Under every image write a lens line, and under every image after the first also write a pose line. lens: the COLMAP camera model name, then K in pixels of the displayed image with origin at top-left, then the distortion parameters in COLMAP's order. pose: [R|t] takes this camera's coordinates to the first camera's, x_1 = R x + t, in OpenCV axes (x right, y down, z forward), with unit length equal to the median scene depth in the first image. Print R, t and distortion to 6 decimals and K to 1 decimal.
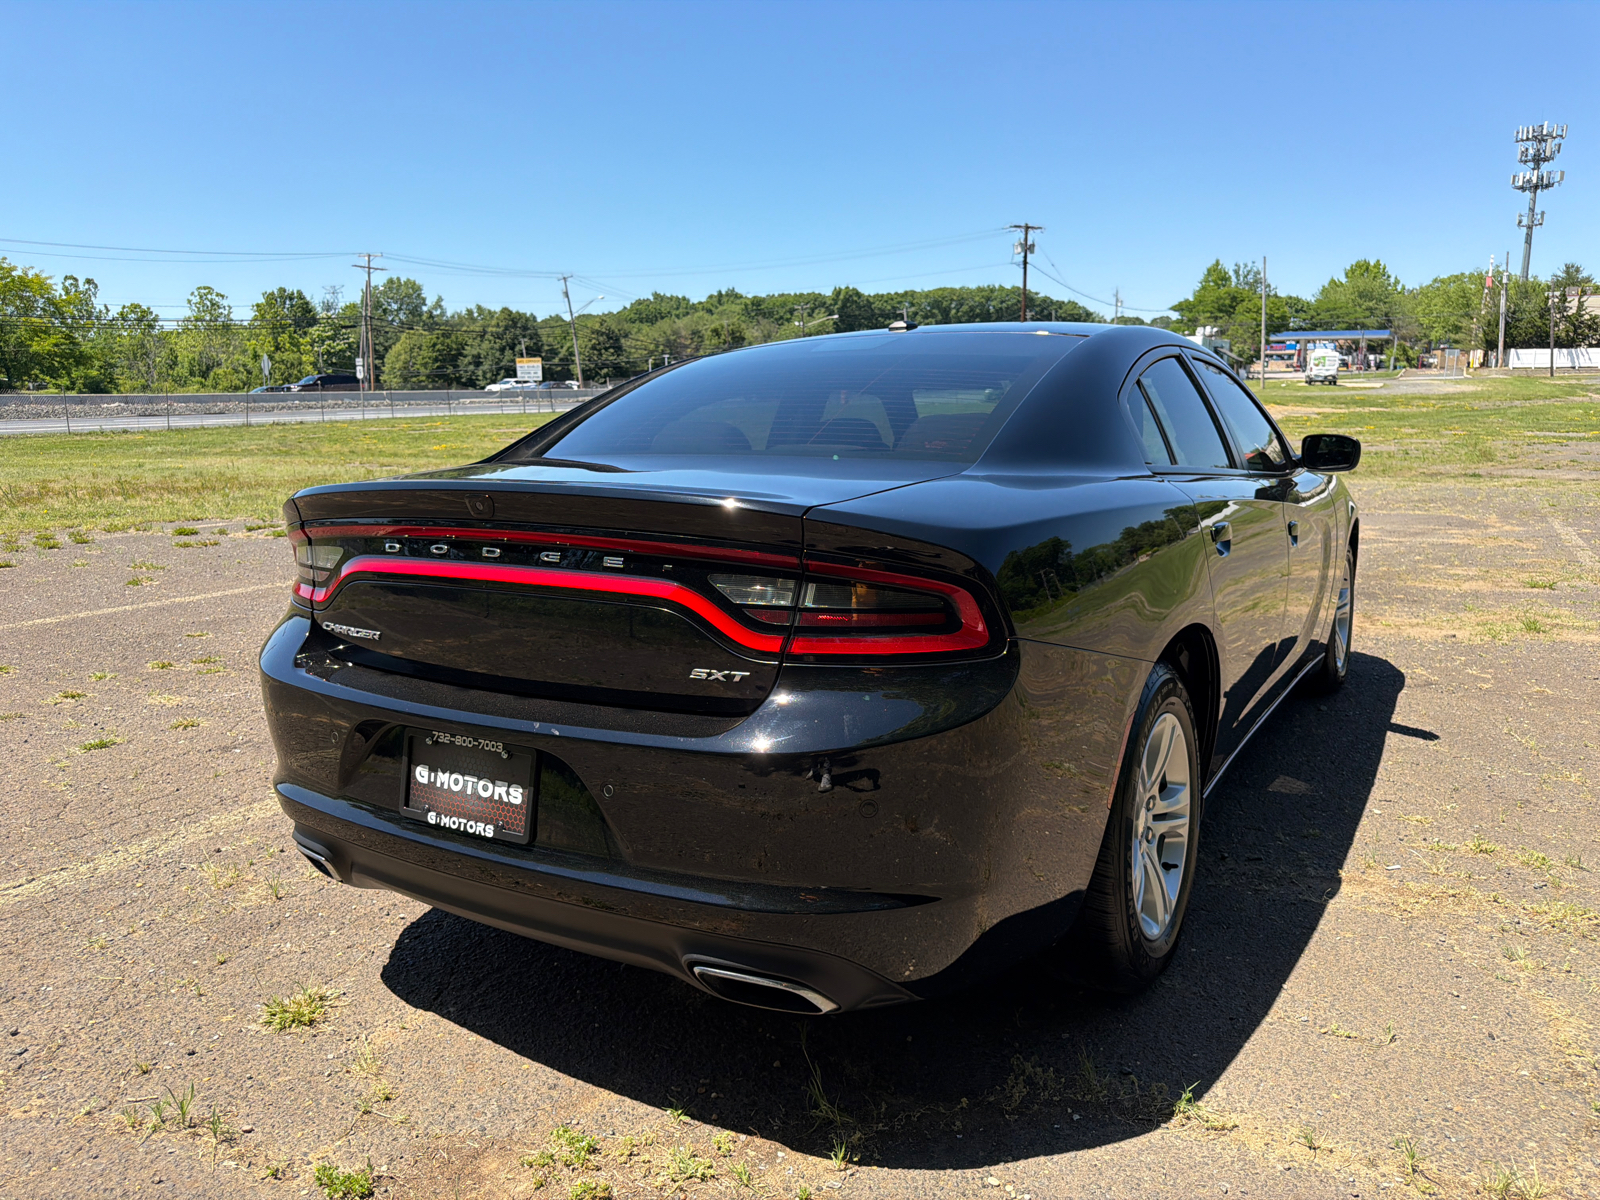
lens RADIAL K [[1179.0, 0, 756.0], [0, 1179.0, 620.6], [0, 0, 1]] dist [0.025077, -0.052969]
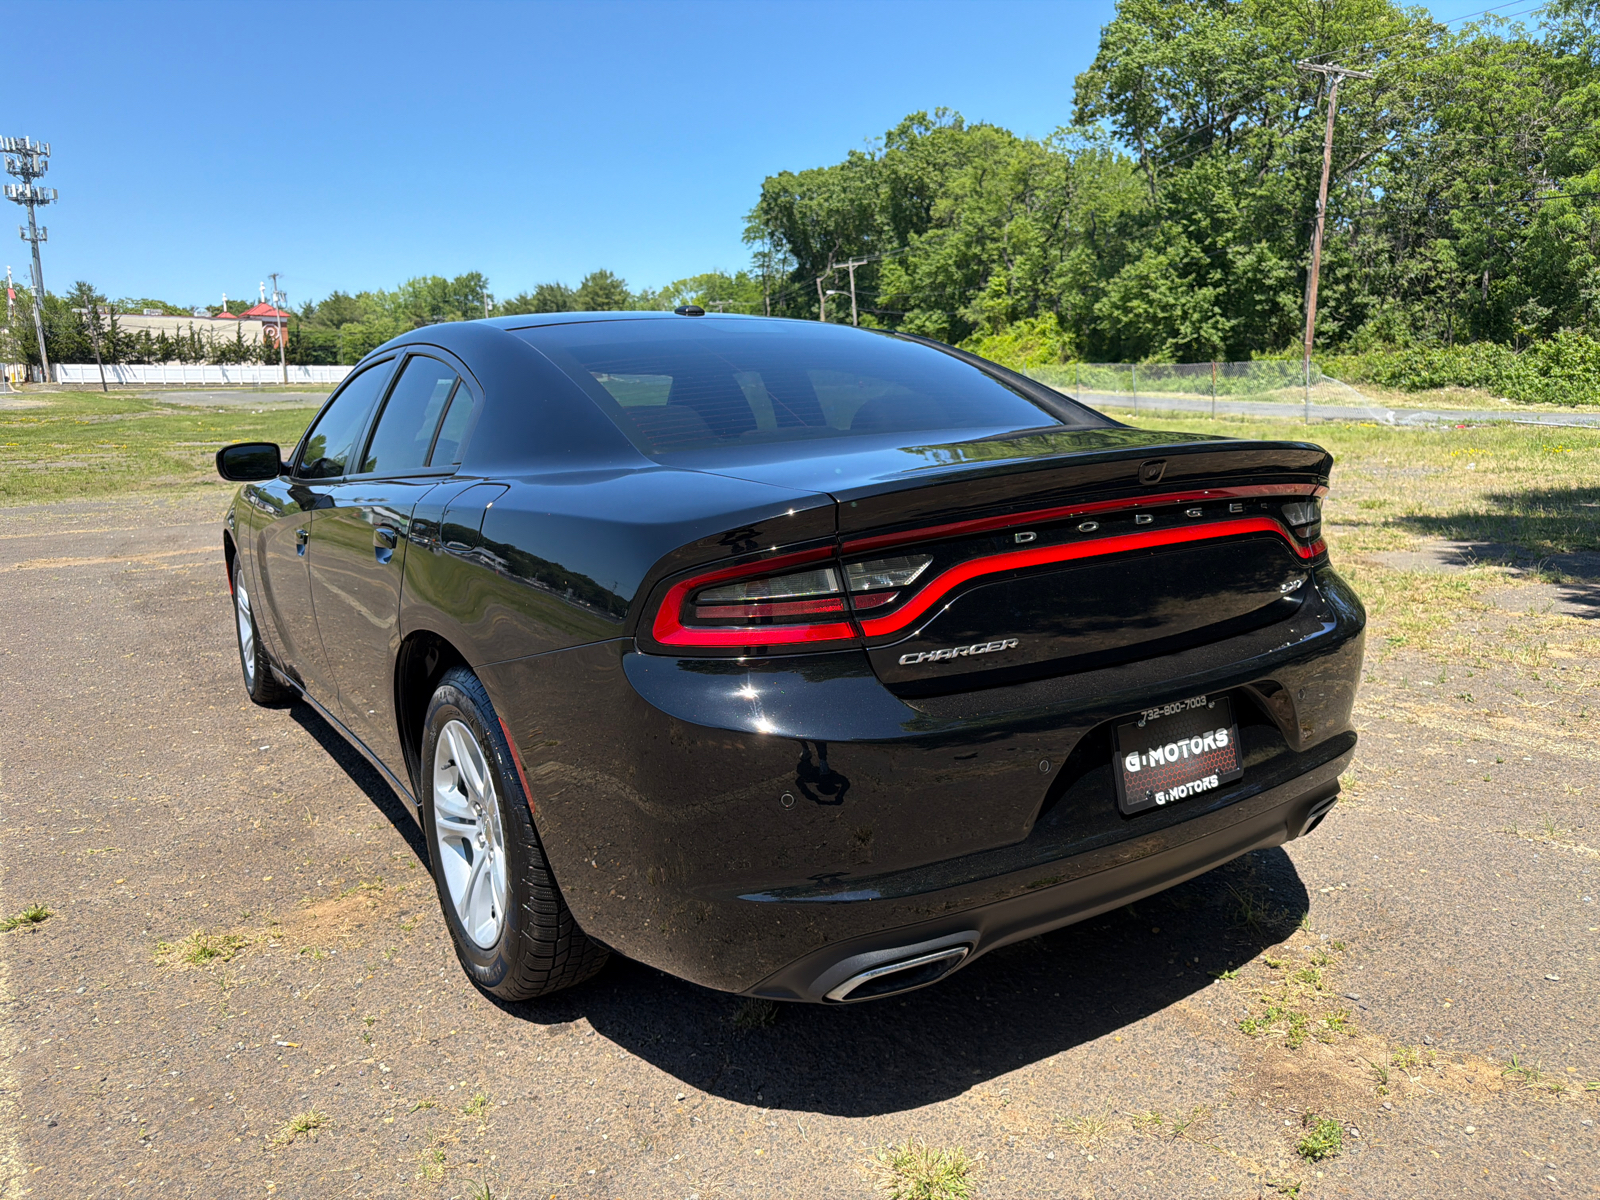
lens RADIAL K [[1179.2, 0, 848.1], [0, 1179.2, 606.0], [0, 0, 1]] dist [0.009303, -0.026880]
pose [[0.358912, -0.154201, 0.920546, -0.957969], [0.178119, 0.979449, 0.094621, -0.096587], [-0.916218, 0.130006, 0.379002, 0.661244]]
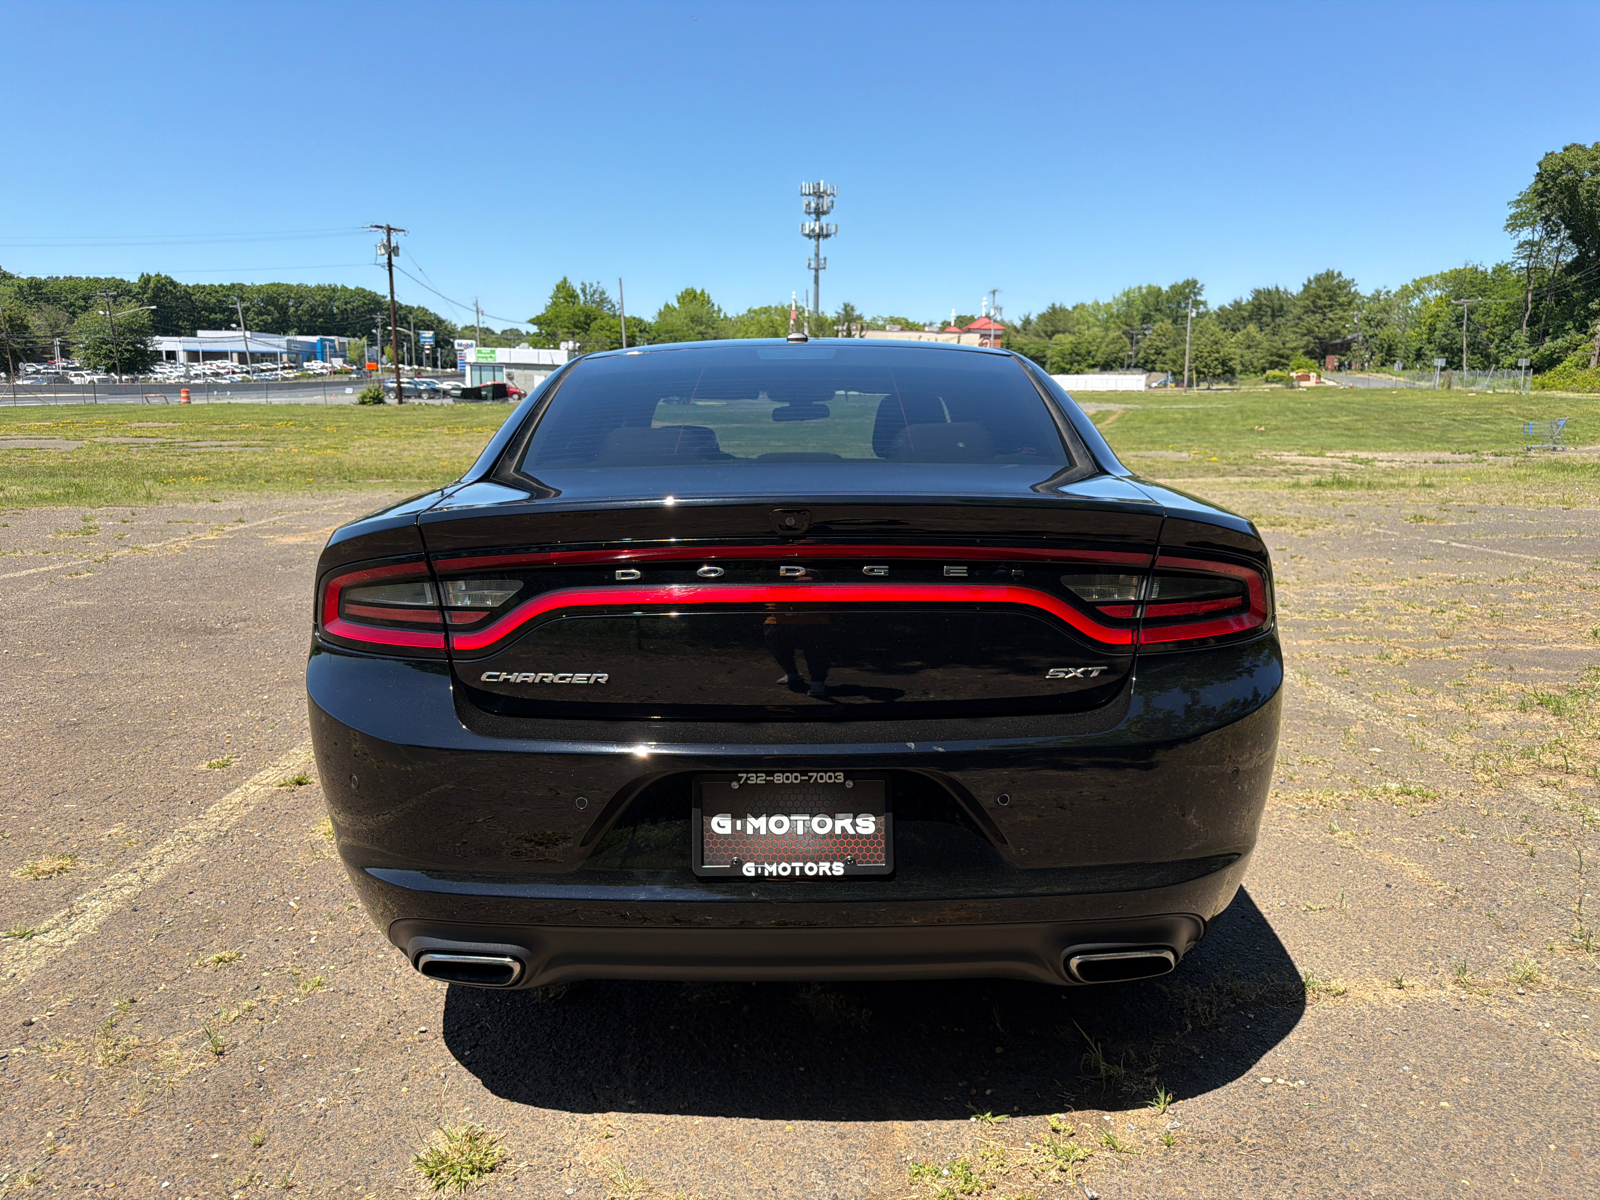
lens RADIAL K [[1186.4, 0, 803.2], [0, 1186.4, 610.6], [0, 0, 1]] dist [0.067175, -0.115001]
pose [[0.837132, -0.073816, 0.541997, -0.557198], [0.083170, 0.996509, 0.007258, -0.025151], [-0.540641, 0.039002, 0.840349, 0.164831]]
